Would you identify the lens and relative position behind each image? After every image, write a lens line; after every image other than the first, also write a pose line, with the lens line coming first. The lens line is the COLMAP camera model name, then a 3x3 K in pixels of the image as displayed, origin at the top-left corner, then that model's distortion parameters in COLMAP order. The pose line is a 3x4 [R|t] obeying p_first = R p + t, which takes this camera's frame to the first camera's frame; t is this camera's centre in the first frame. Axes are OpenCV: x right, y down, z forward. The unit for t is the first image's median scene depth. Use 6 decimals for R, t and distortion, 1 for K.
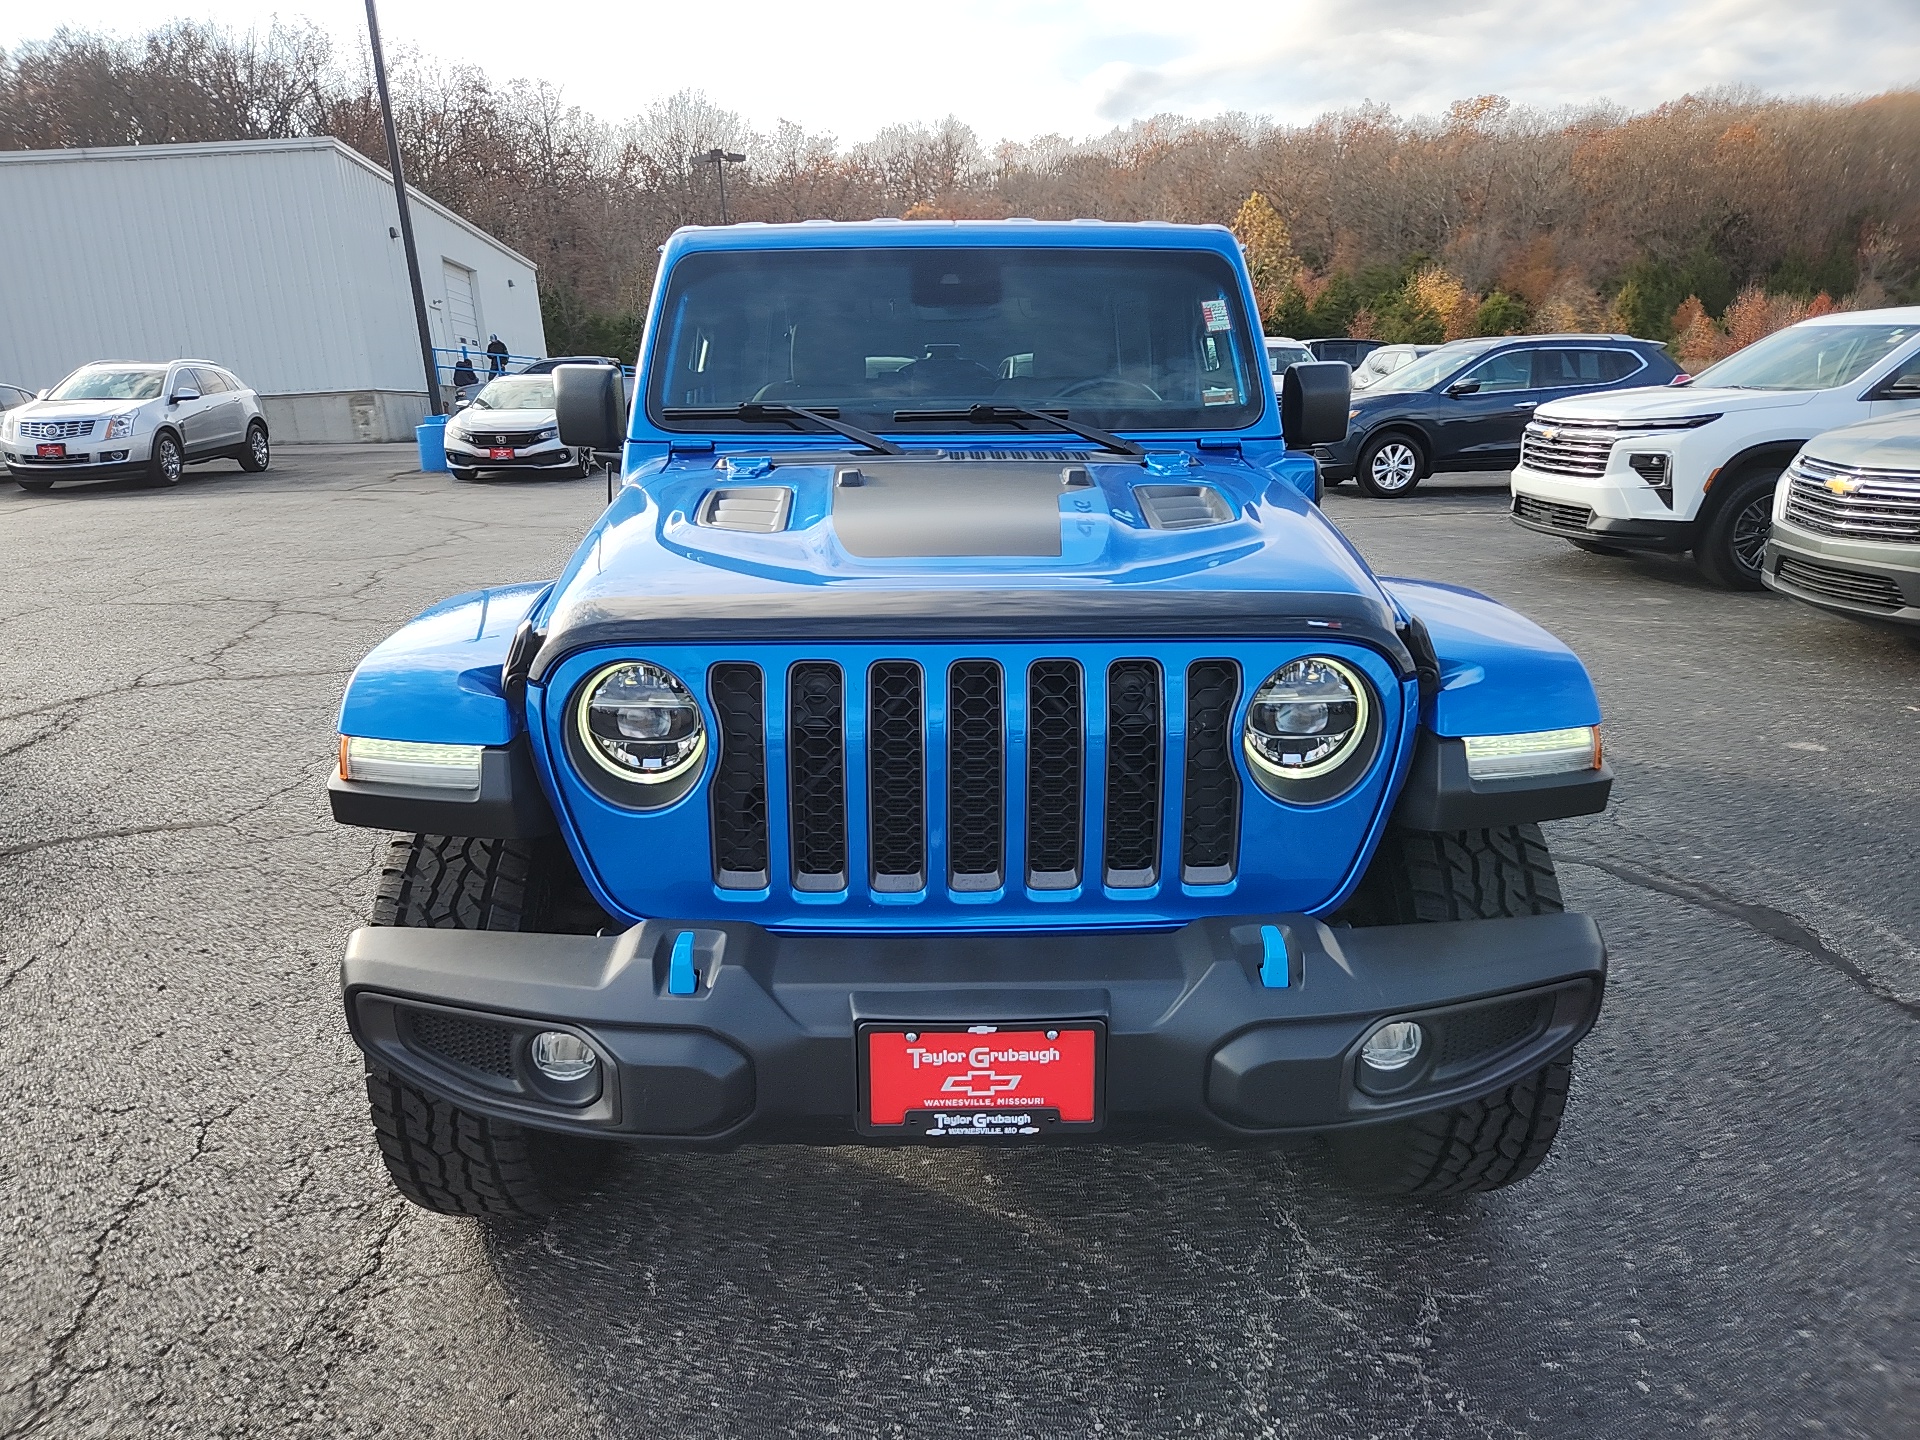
lens RADIAL K [[1315.0, 0, 957.2], [0, 1315.0, 712.4], [0, 0, 1]] dist [0.030218, -0.010747]
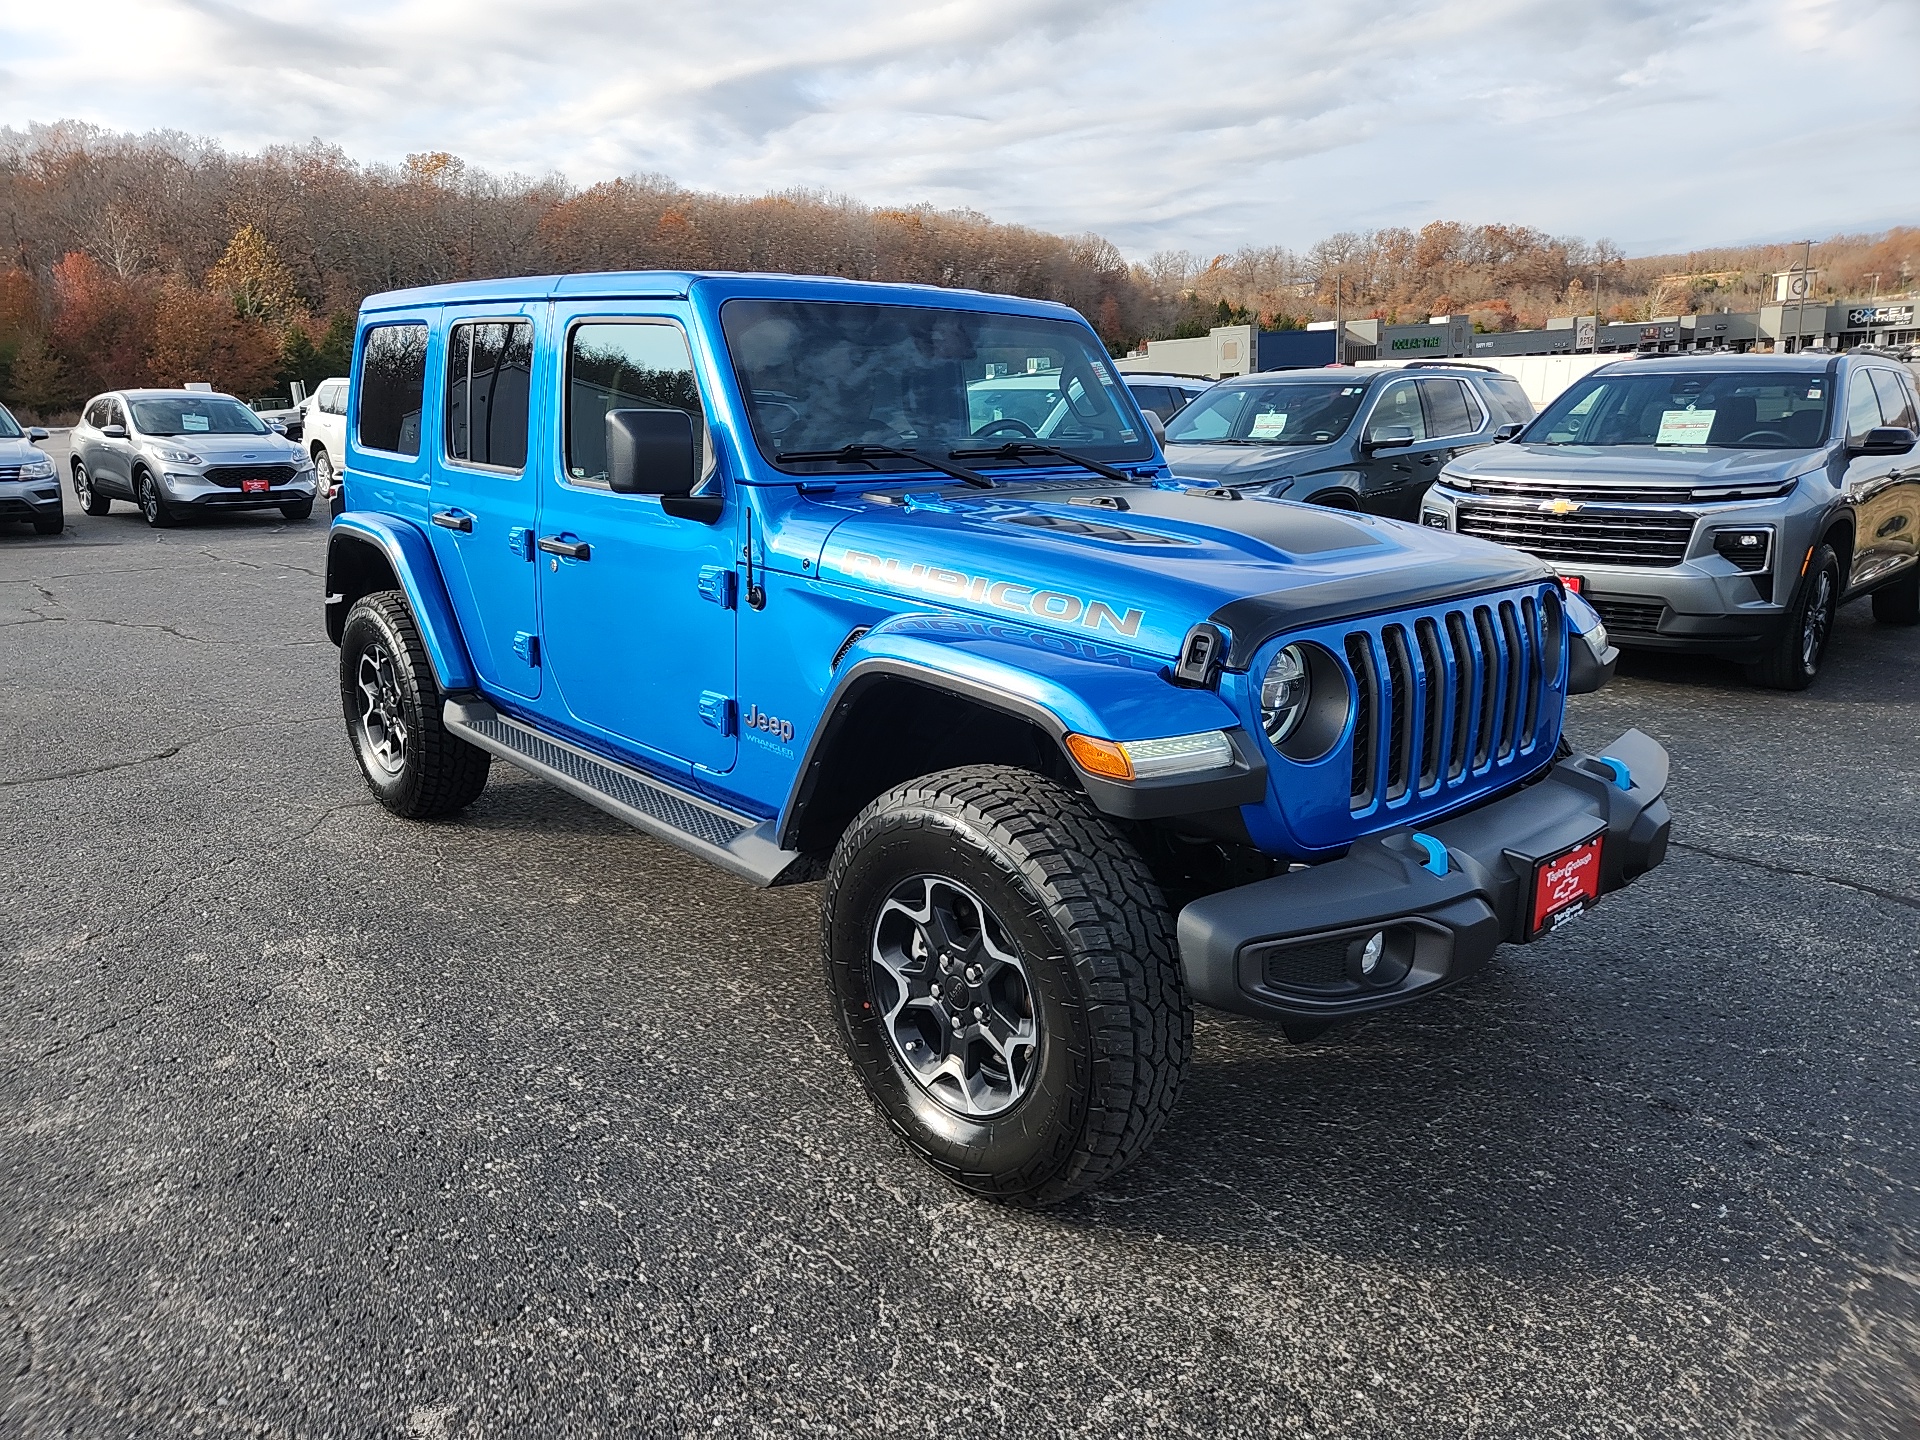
lens RADIAL K [[1285.4, 0, 954.9], [0, 1285.4, 721.4], [0, 0, 1]] dist [0.042421, -0.000966]
pose [[0.759322, -0.150402, 0.633095, -1.264824], [0.165440, 0.985573, 0.035713, -0.061785], [-0.629333, 0.077622, 0.773250, 0.261100]]
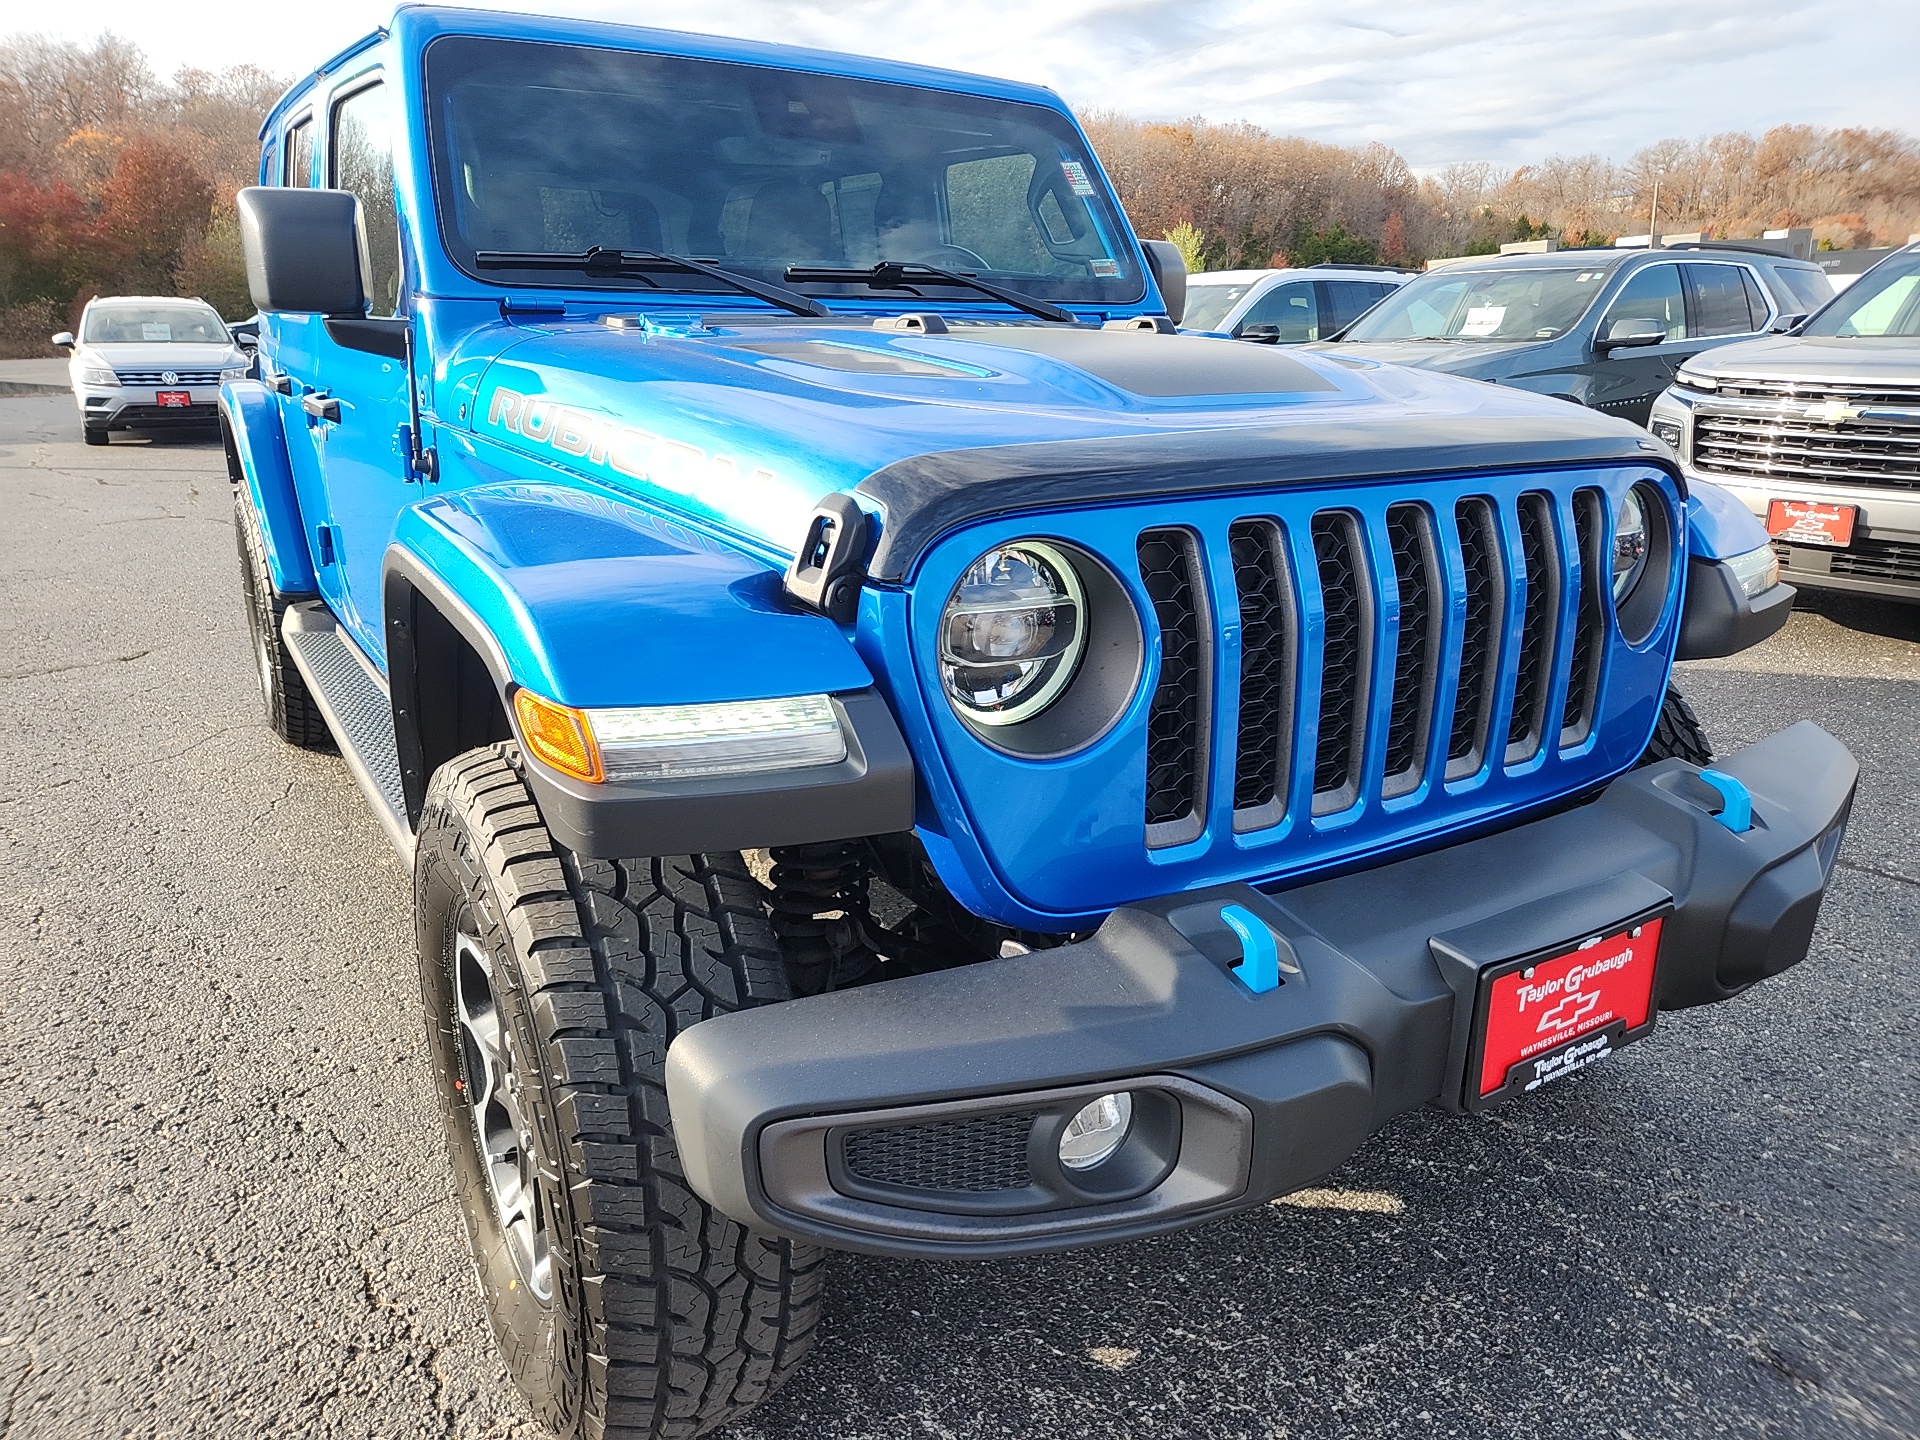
lens RADIAL K [[1310.7, 0, 970.0], [0, 1310.7, 724.7], [0, 0, 1]] dist [0.037907, -0.025422]
pose [[0.860793, -0.139232, 0.489541, -0.605588], [0.124879, 0.990230, 0.062052, 0.010353], [-0.493398, 0.007719, 0.869770, 0.429050]]
